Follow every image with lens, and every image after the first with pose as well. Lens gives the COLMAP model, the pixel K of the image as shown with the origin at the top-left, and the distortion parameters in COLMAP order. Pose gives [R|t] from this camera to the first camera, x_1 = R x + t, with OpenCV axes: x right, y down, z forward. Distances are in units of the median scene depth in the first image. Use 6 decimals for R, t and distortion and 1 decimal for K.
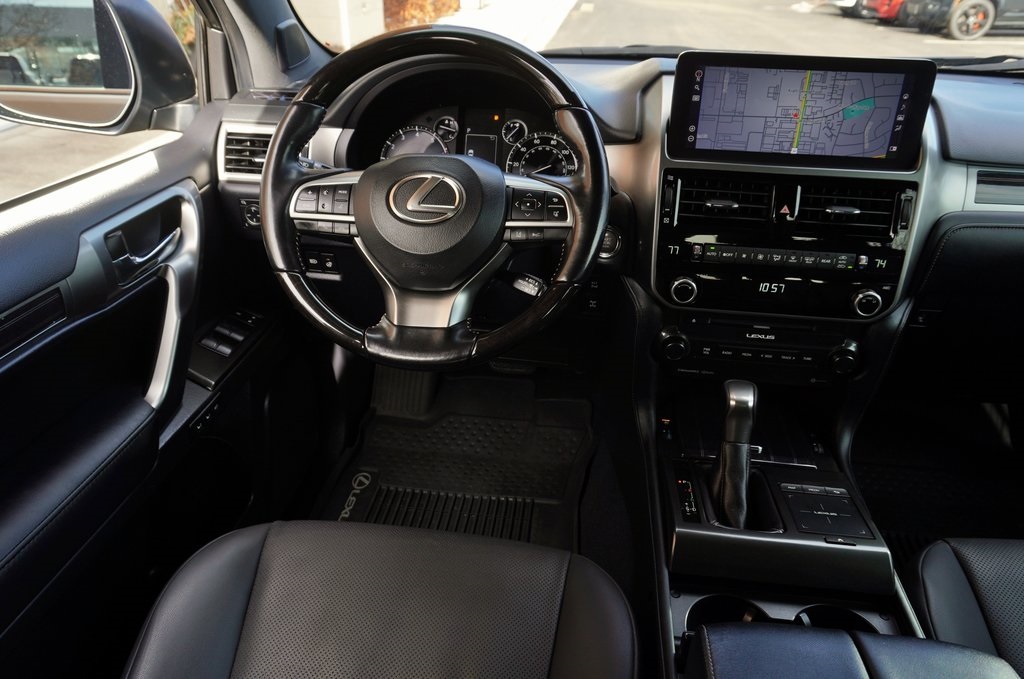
lens RADIAL K [[692.0, 0, 512.0], [0, 692.0, 339.5], [0, 0, 1]] dist [-0.037495, 0.040261]
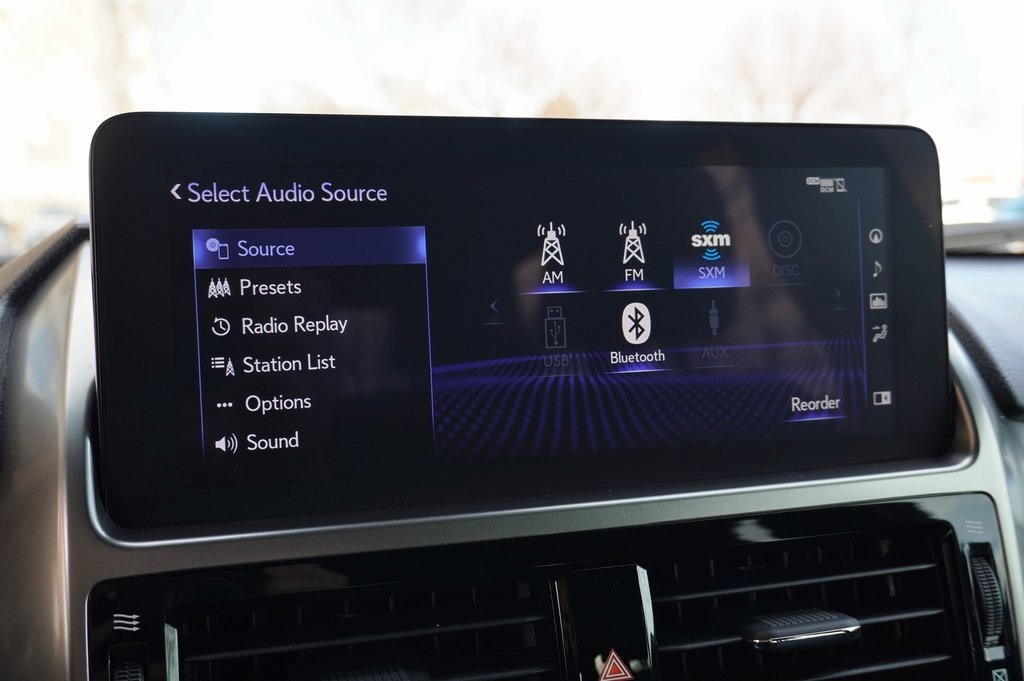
lens RADIAL K [[1065.4, 0, 512.0], [0, 1065.4, 340.5], [0, 0, 1]] dist [-0.015023, 0.010844]
pose [[0.914477, -0.074624, 0.397697, 0.209755], [0.222320, 0.913869, -0.339731, -0.169349], [-0.338091, 0.399092, 0.852303, 0.612747]]
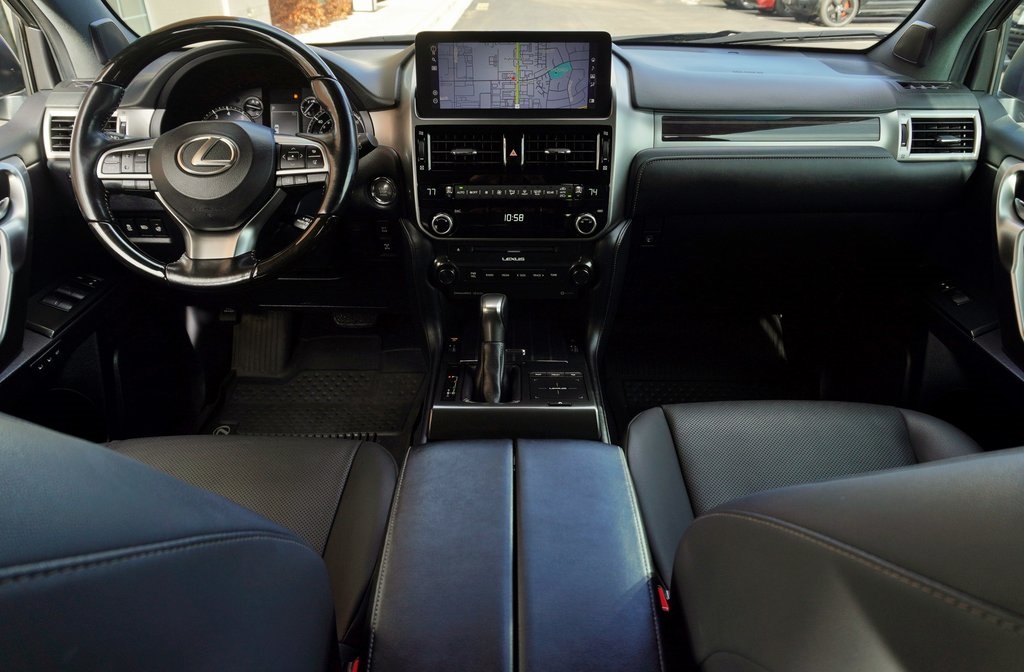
lens RADIAL K [[697.6, 0, 512.0], [0, 697.6, 336.0], [0, 0, 1]] dist [-0.032104, 0.030246]
pose [[0.992160, -0.075701, 0.099441, 0.235371], [0.076504, 0.997060, -0.004282, 0.145920], [-0.098824, 0.011856, 0.995034, -0.256780]]
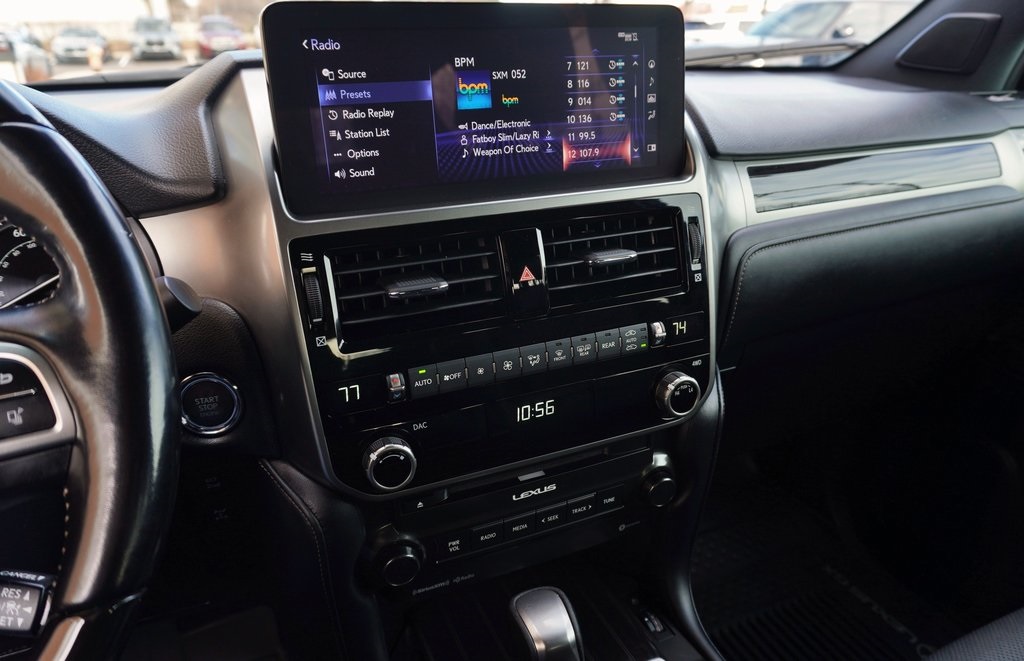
lens RADIAL K [[704.4, 0, 512.0], [0, 704.4, 330.5], [0, 0, 1]] dist [-0.048966, 0.049043]
pose [[0.857194, -0.225458, 0.463020, 0.109775], [0.274551, 0.960720, -0.040477, -0.121711], [-0.435707, 0.161819, 0.885423, 0.493889]]
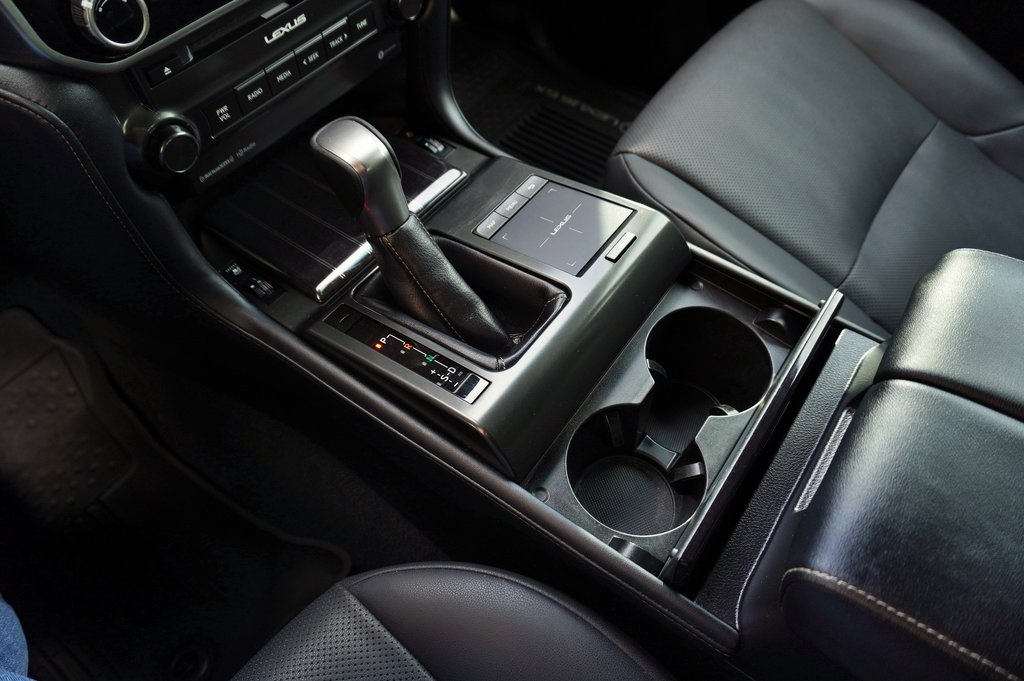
lens RADIAL K [[692.0, 0, 512.0], [0, 692.0, 340.5], [0, 0, 1]] dist [-0.037495, 0.040261]
pose [[0.485938, -0.726209, 0.486297, 0.028959], [0.441600, 0.684172, 0.580430, -0.071350], [-0.754224, -0.067304, 0.653158, 0.554912]]
